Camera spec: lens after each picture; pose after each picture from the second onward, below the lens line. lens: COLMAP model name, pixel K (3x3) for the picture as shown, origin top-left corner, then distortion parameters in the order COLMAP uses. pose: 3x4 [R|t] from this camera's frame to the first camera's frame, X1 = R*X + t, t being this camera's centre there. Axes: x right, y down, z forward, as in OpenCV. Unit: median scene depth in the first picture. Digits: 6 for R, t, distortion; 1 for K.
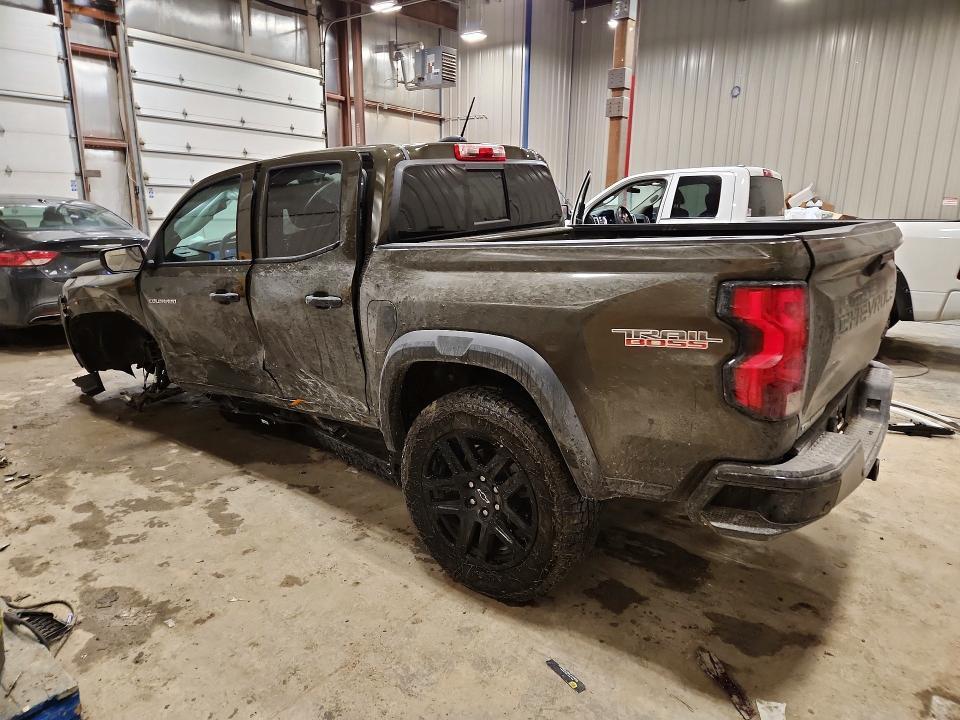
lens RADIAL K [[681.2, 0, 485.9], [0, 681.2, 359.6], [0, 0, 1]] dist [0.010126, 0.002588]
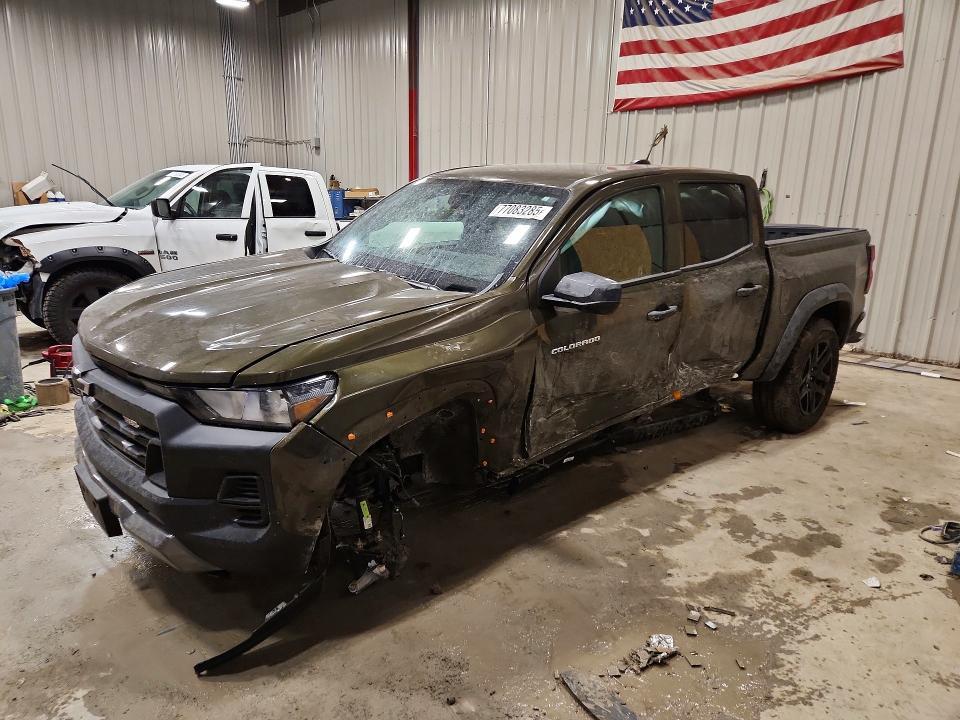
lens RADIAL K [[681.2, 0, 485.9], [0, 681.2, 359.6], [0, 0, 1]] dist [0.010126, 0.002588]
pose [[0.145235, -0.217571, 0.965179, -1.458409], [0.199051, 0.962001, 0.186903, -0.275538], [-0.969168, 0.164975, 0.183024, 1.152592]]
